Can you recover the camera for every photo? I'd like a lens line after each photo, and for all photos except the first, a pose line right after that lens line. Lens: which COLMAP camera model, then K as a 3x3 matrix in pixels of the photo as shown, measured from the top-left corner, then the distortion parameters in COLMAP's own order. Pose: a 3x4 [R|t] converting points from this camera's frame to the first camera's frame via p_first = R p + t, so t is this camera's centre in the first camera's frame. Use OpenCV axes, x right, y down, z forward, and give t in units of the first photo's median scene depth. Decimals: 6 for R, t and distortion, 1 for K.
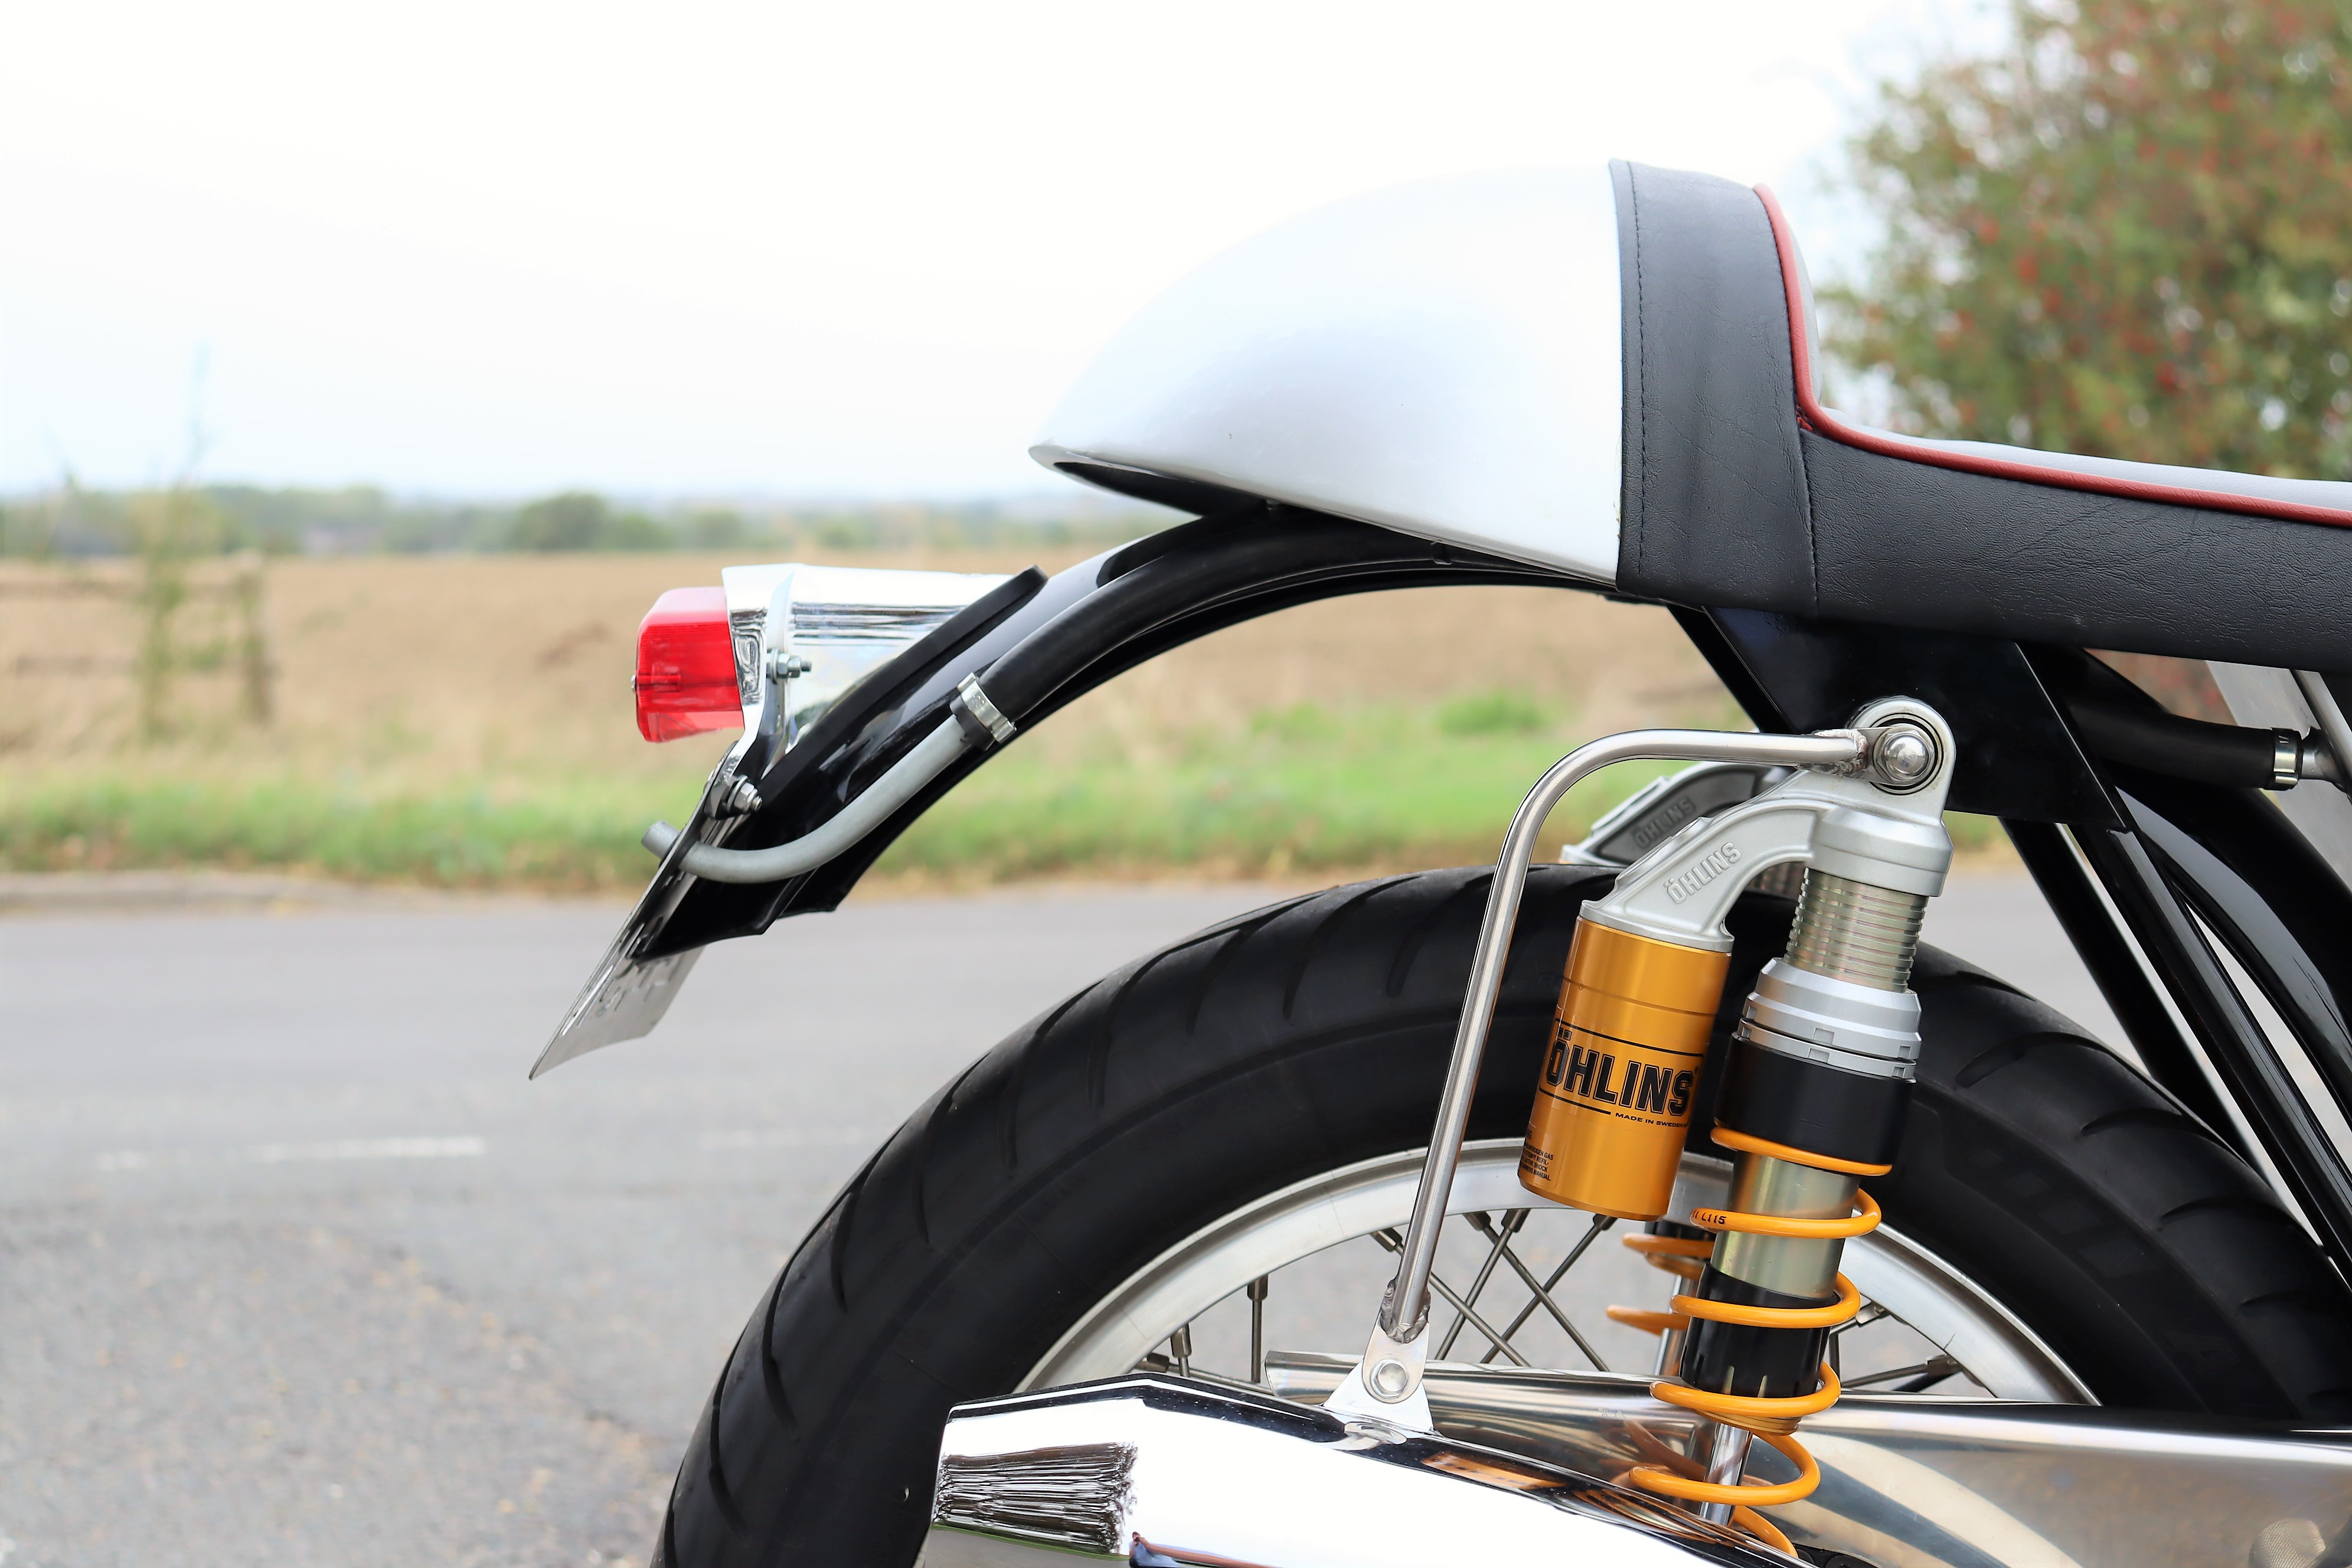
lens RADIAL K [[4287.6, 0, 1176.0], [0, 4287.6, 784.0], [0, 0, 1]] dist [0.193053, 0.028419]
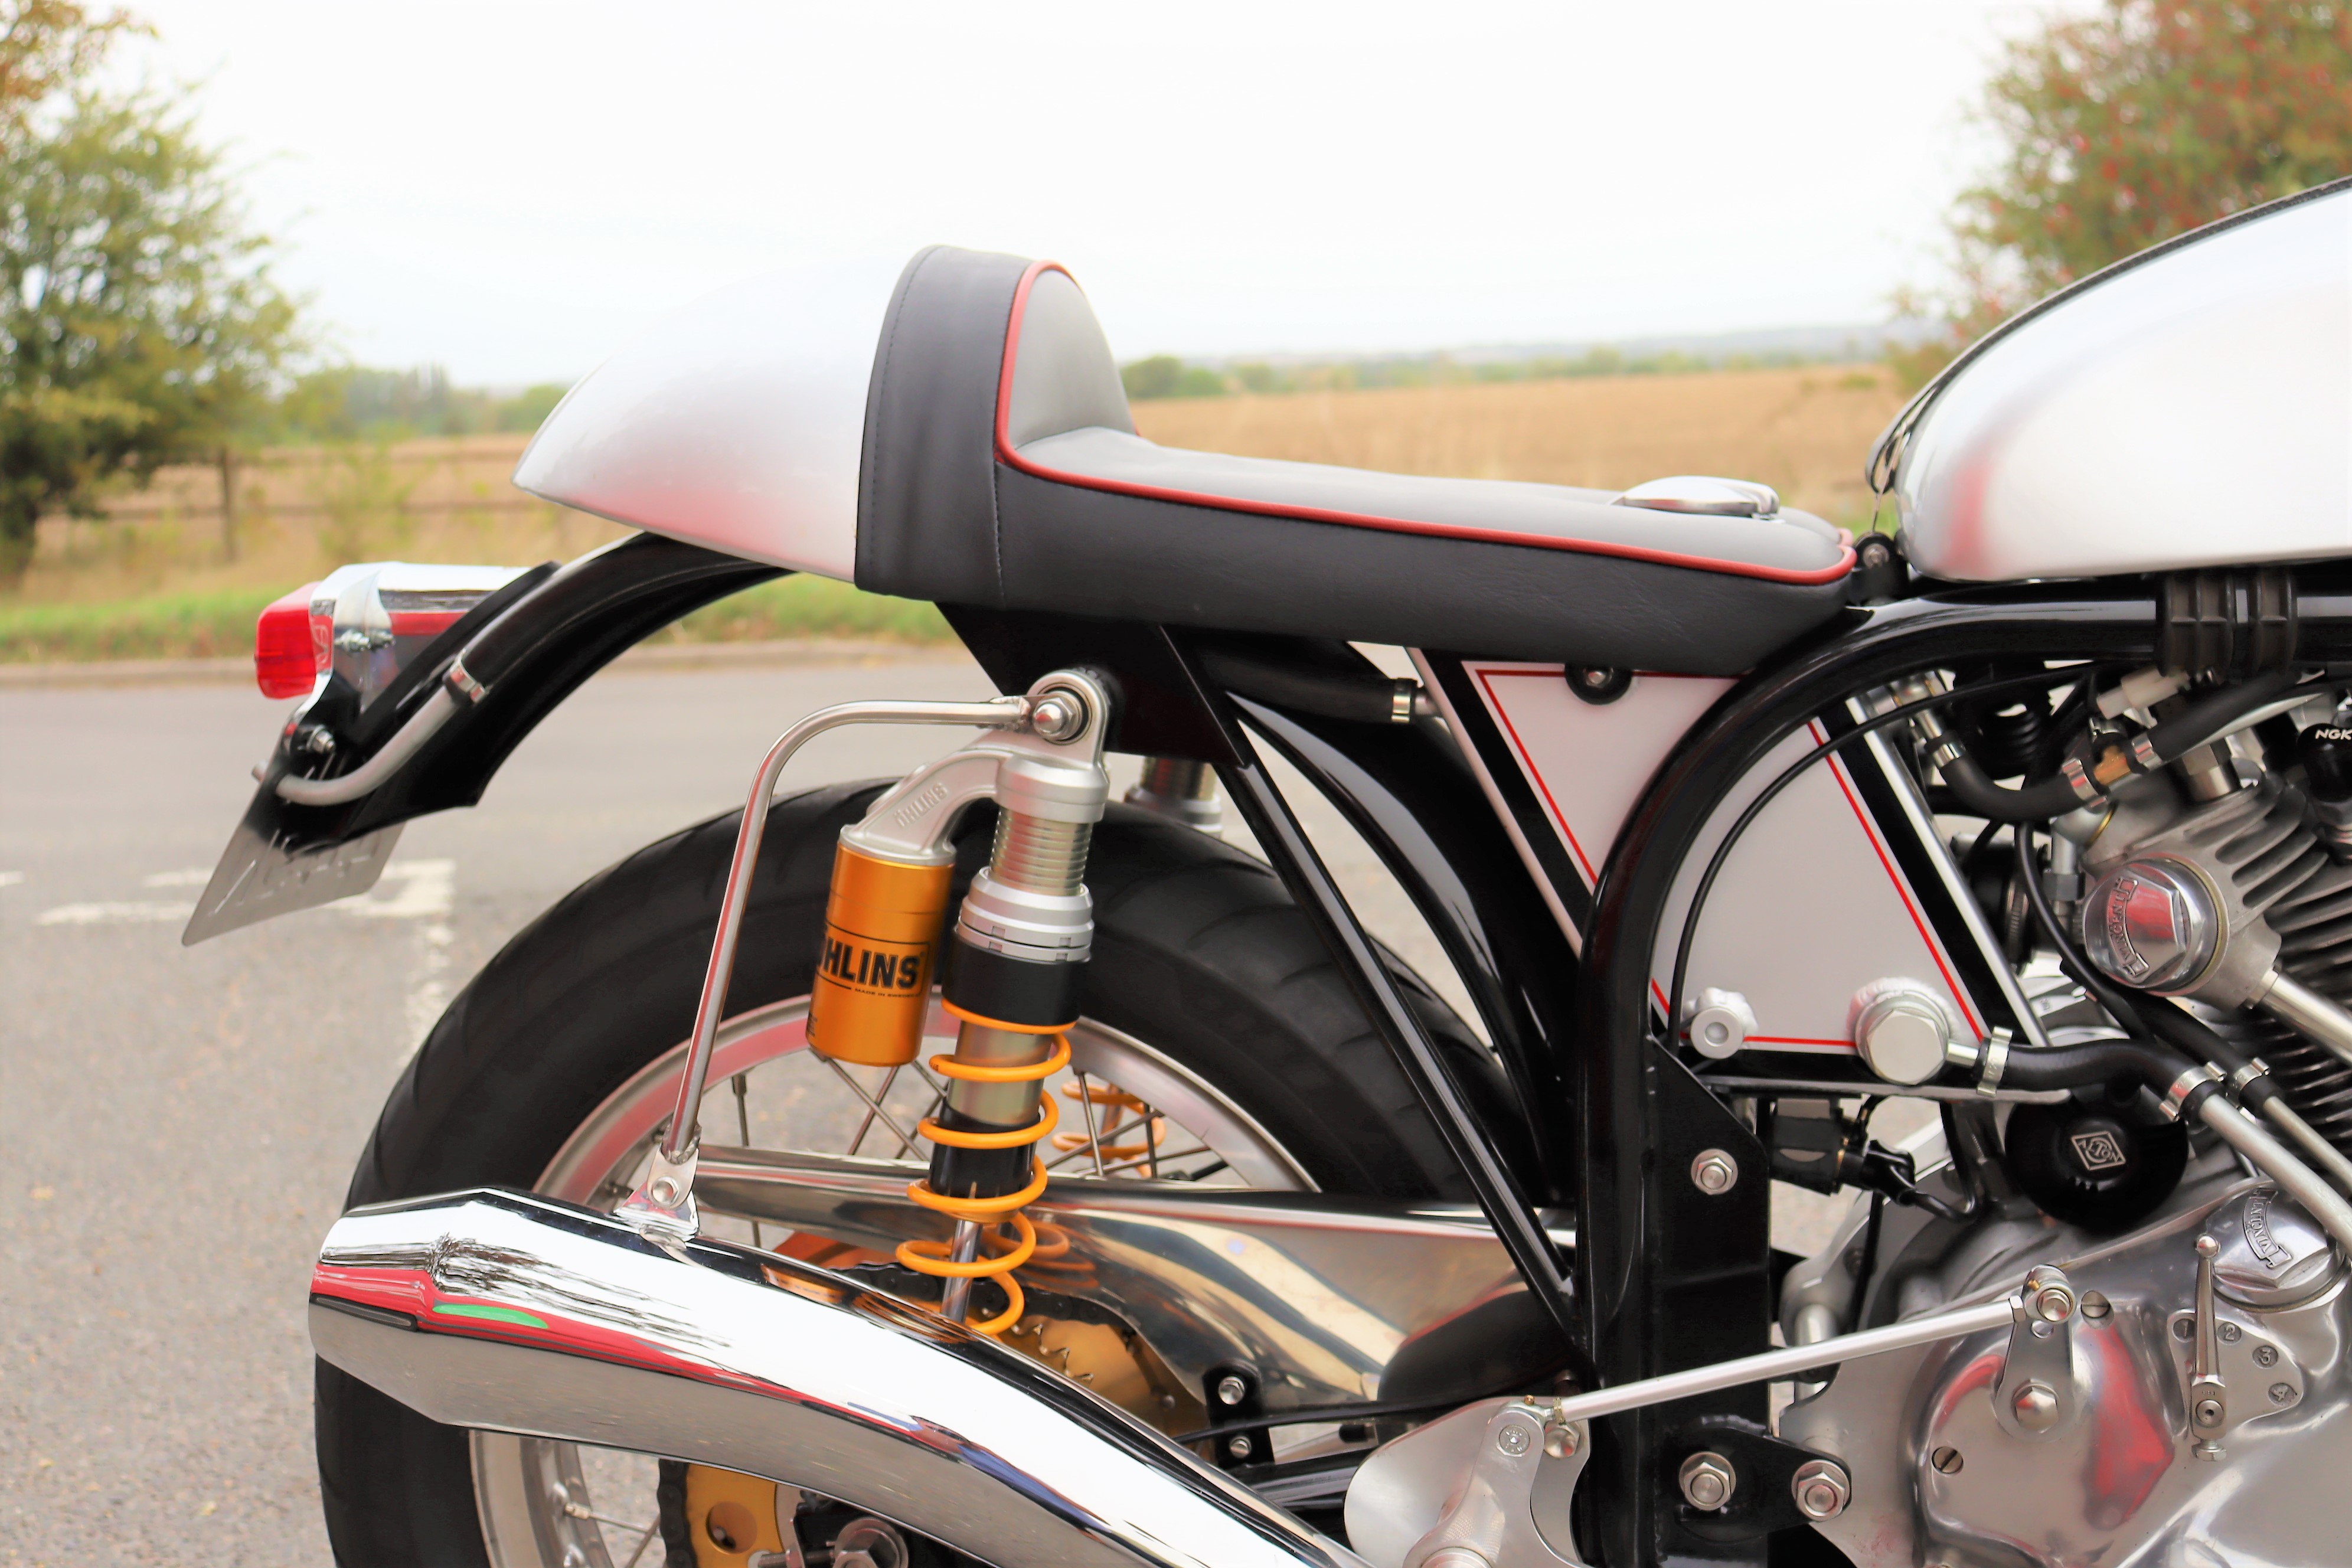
lens RADIAL K [[2901.0, 0, 1176.0], [0, 2901.0, 784.0], [0, 0, 1]] dist [0.012305, 0.068713]
pose [[0.988766, -0.013362, -0.148870, 0.311772], [0.025625, 0.996404, 0.080764, -0.052334], [0.147256, -0.083671, 0.985553, 0.129208]]
